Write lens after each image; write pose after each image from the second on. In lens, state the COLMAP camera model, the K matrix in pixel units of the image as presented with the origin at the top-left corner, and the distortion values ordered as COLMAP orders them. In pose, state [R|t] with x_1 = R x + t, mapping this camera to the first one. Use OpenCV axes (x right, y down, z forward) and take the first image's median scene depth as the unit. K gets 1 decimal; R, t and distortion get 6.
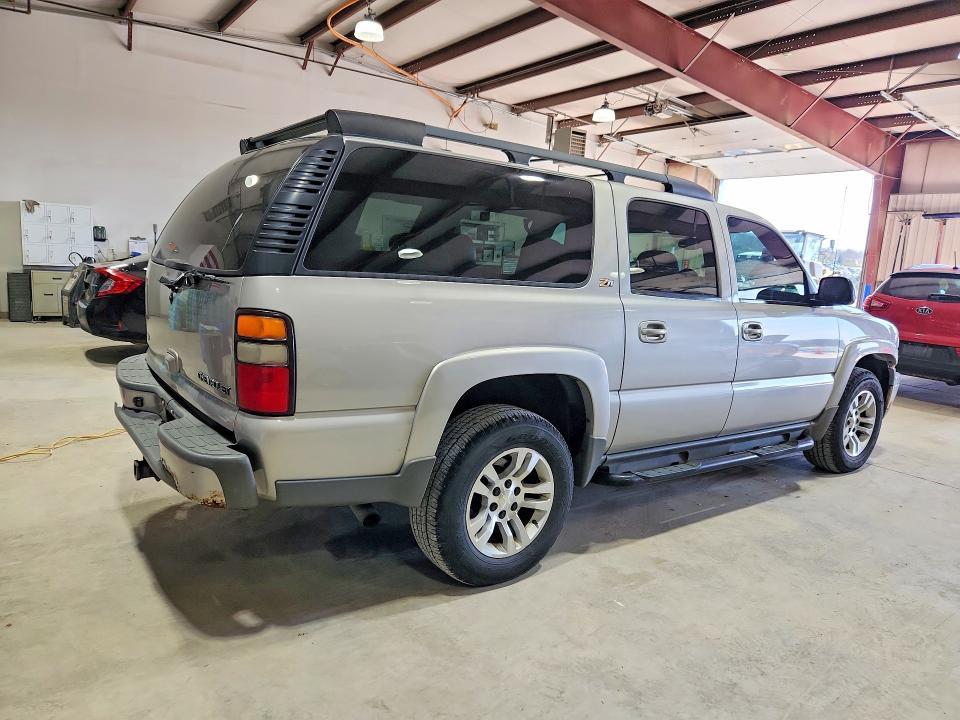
lens RADIAL K [[652.0, 0, 468.3], [0, 652.0, 358.5], [0, 0, 1]] dist [0.004092, -0.001809]
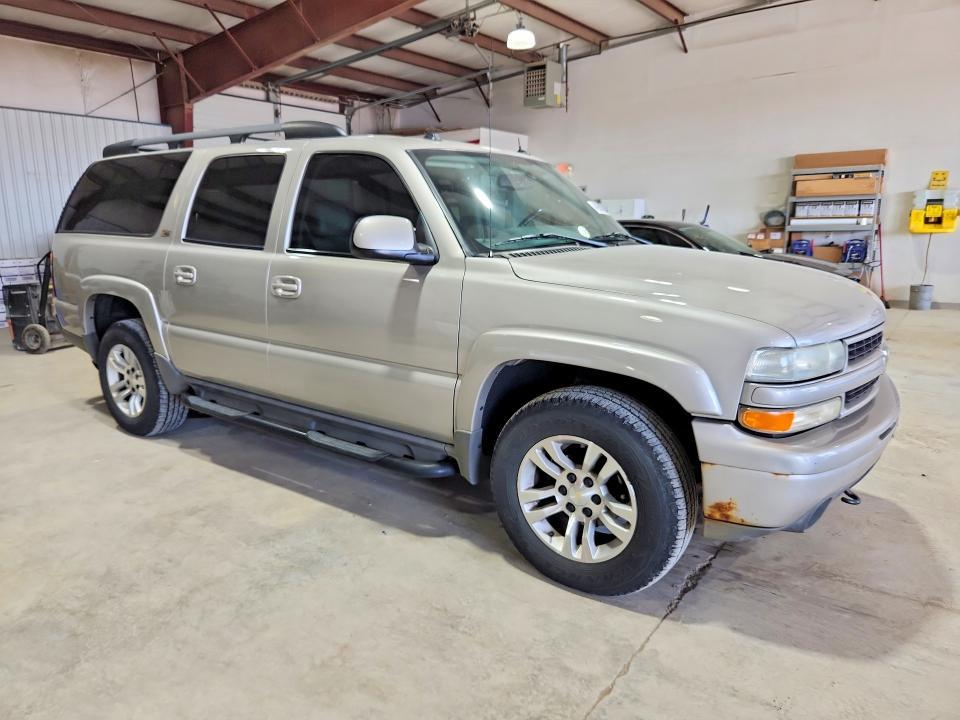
lens RADIAL K [[652.0, 0, 468.3], [0, 652.0, 358.5], [0, 0, 1]] dist [0.004092, -0.001809]
pose [[0.313809, 0.133910, -0.939996, 1.323774], [-0.128530, 0.986883, 0.097681, -0.061018], [0.940747, 0.090165, 0.326904, 0.949825]]
